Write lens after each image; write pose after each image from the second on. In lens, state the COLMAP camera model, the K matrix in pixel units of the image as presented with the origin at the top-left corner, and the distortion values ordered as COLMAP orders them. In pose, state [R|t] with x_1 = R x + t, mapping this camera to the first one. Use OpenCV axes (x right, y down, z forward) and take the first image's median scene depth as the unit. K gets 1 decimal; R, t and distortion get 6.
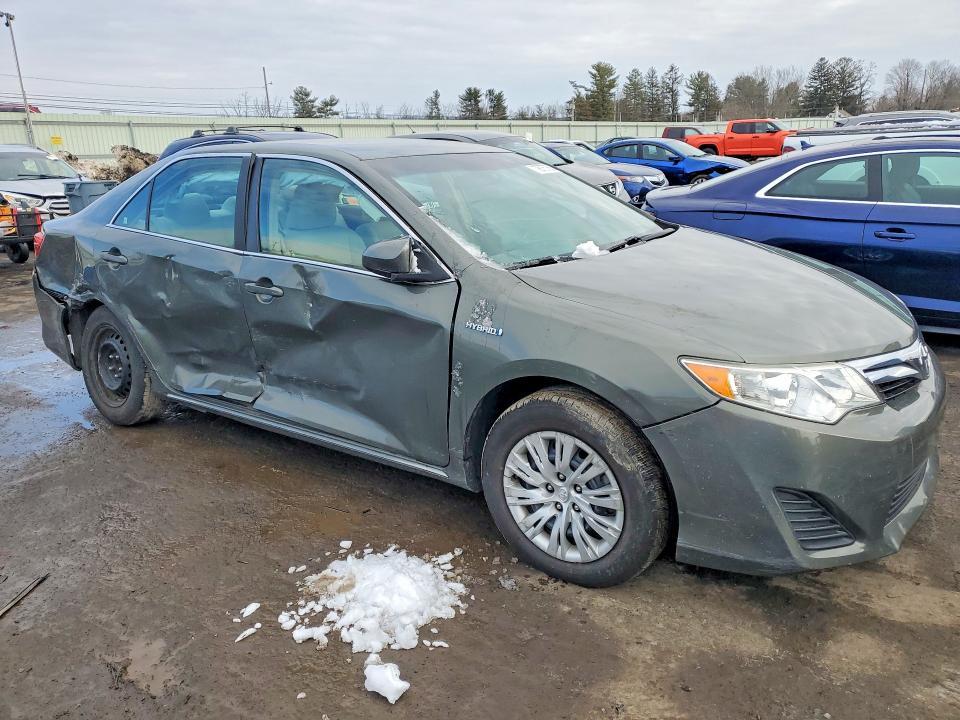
lens RADIAL K [[655.2, 0, 480.0], [0, 655.2, 360.0], [0, 0, 1]] dist [0.062540, -0.060684]
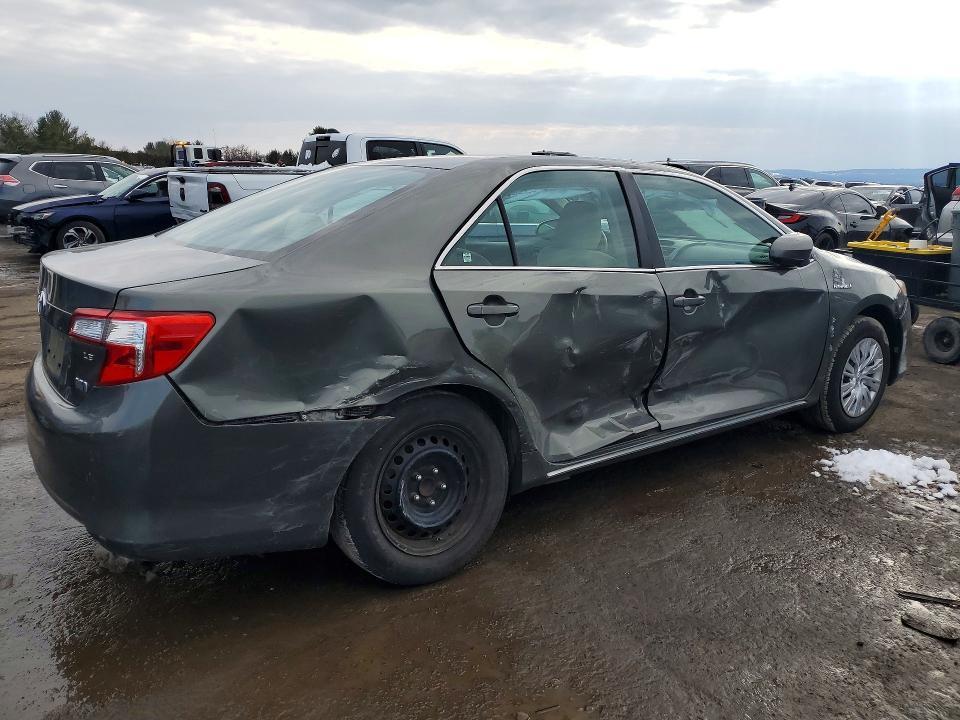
lens RADIAL K [[655.2, 0, 480.0], [0, 655.2, 360.0], [0, 0, 1]] dist [0.062540, -0.060684]
pose [[0.387357, -0.214737, 0.896573, -1.326695], [0.243033, 0.961881, 0.125379, -0.216621], [-0.889320, 0.169330, 0.424780, 0.841902]]
